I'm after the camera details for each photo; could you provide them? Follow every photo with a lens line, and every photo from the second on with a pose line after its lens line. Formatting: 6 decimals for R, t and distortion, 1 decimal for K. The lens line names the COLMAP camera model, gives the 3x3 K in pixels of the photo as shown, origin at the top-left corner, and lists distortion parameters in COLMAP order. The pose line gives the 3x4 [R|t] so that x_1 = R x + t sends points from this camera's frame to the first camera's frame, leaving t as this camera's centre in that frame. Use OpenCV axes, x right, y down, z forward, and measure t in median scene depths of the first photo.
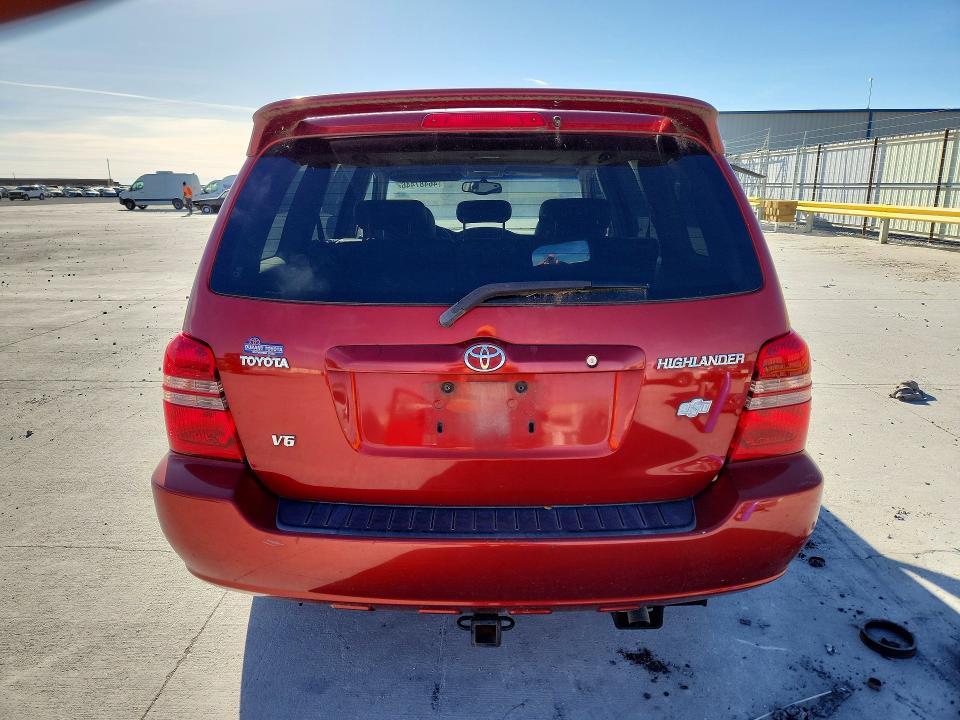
lens RADIAL K [[656.7, 0, 480.0], [0, 656.7, 360.0], [0, 0, 1]] dist [0.016711, -0.002423]
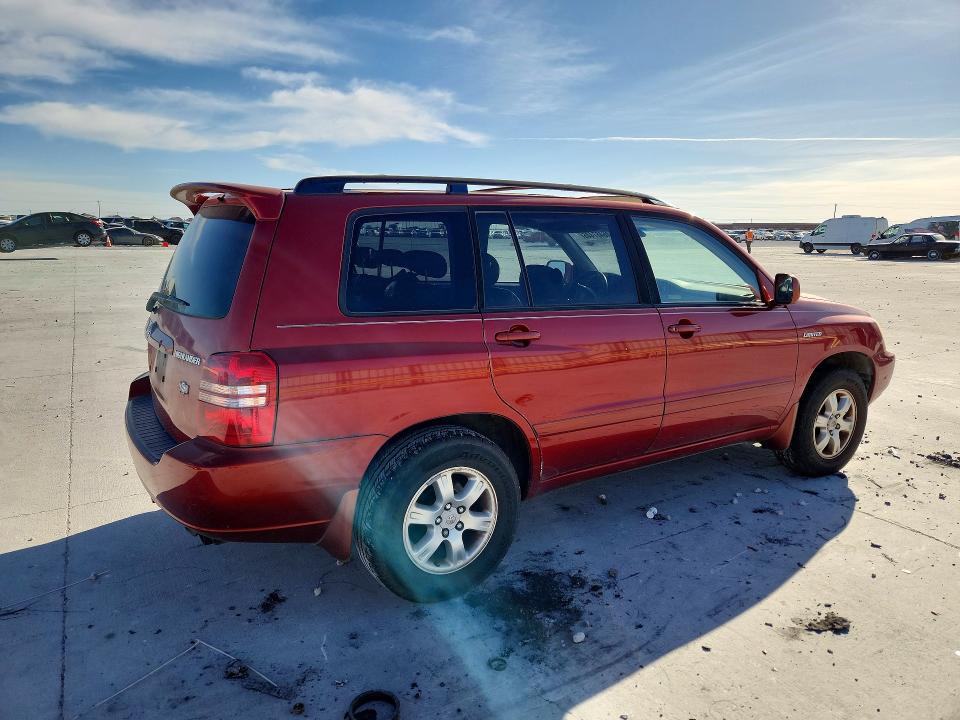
lens RADIAL K [[677.9, 0, 480.0], [0, 677.9, 360.0], [0, 0, 1]] dist [0.024902, -0.002403]
pose [[0.522635, 0.165864, -0.836267, 0.111219], [-0.222780, 0.973381, 0.053830, -0.012318], [0.822935, 0.158170, 0.545674, 0.039472]]
